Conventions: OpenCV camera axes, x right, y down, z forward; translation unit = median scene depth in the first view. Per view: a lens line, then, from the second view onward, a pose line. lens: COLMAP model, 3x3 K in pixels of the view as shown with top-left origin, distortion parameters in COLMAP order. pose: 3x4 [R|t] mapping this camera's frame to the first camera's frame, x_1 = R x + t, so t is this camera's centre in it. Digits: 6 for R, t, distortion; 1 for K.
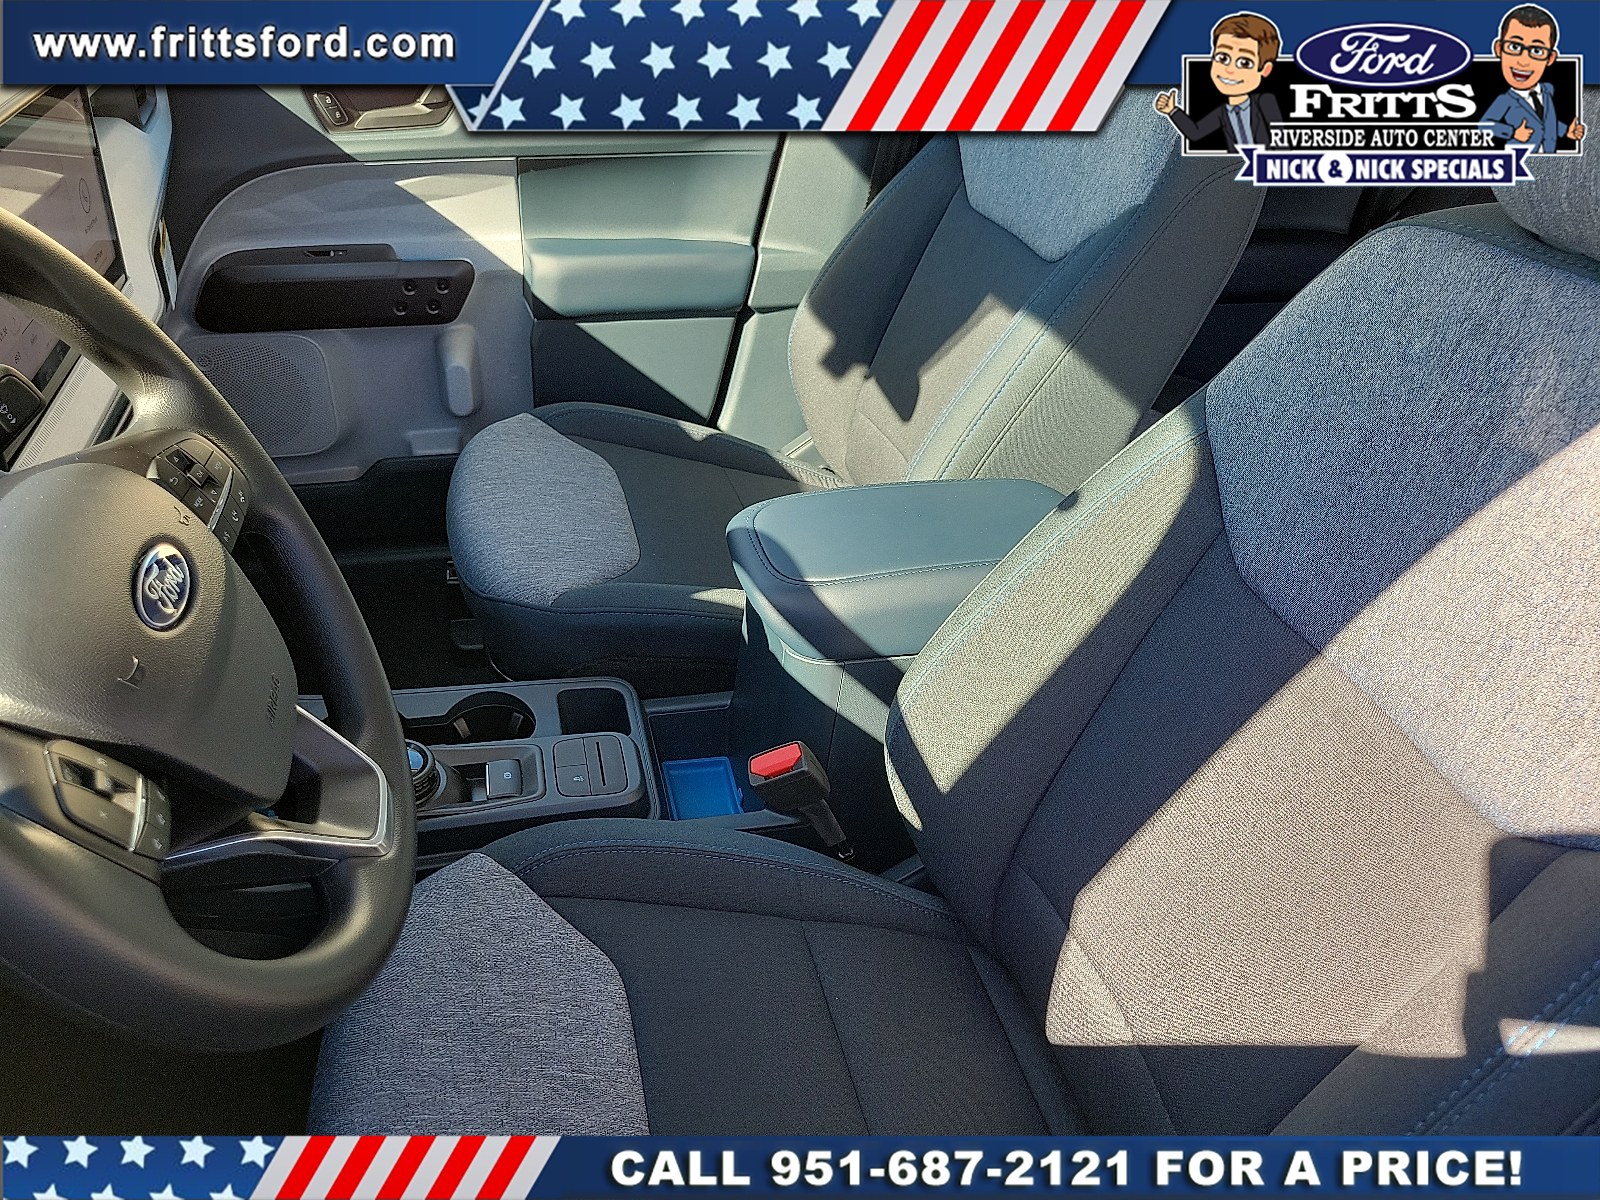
lens RADIAL K [[1246.8, 0, 776.0], [0, 1246.8, 596.5], [0, 0, 1]] dist [0.042356, -0.001280]
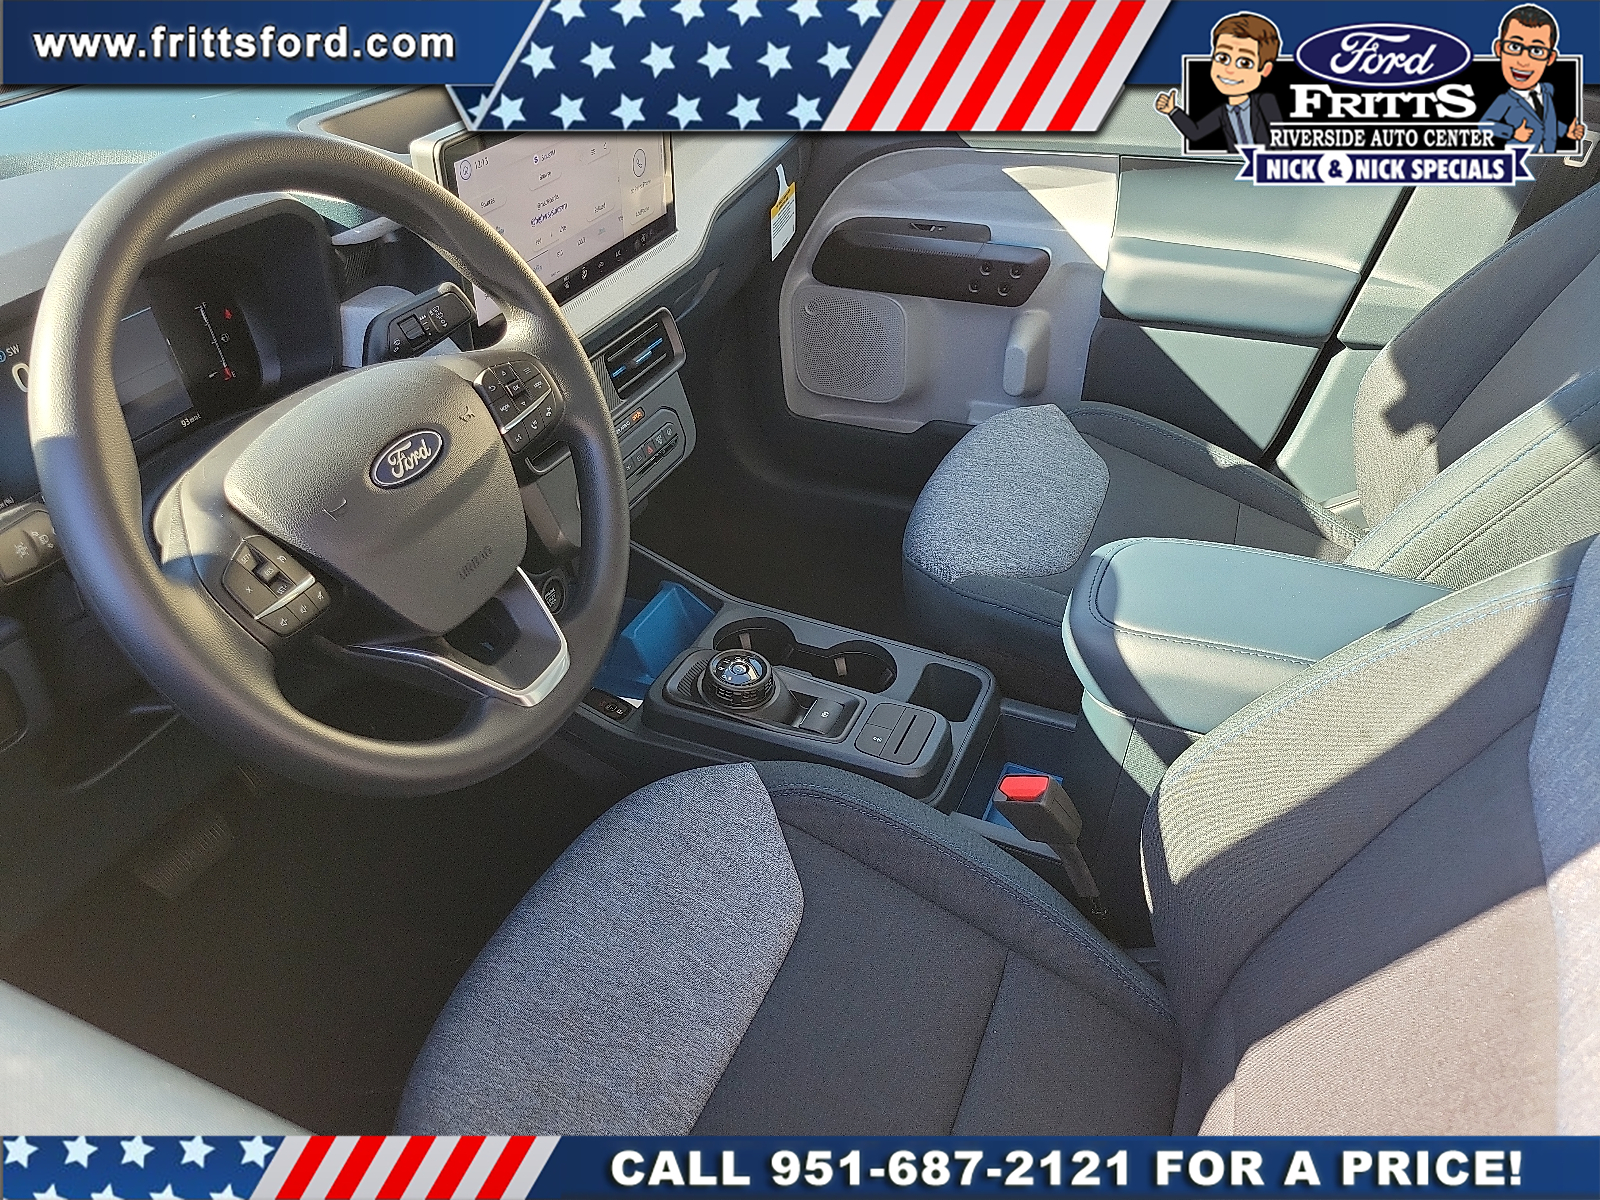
lens RADIAL K [[1246.8, 0, 776.0], [0, 1246.8, 596.5], [0, 0, 1]] dist [0.042356, -0.001280]
pose [[0.801198, 0.280513, -0.528577, 0.202102], [-0.270608, 0.957682, 0.098058, -0.035315], [0.533716, 0.064473, 0.843202, 0.027359]]
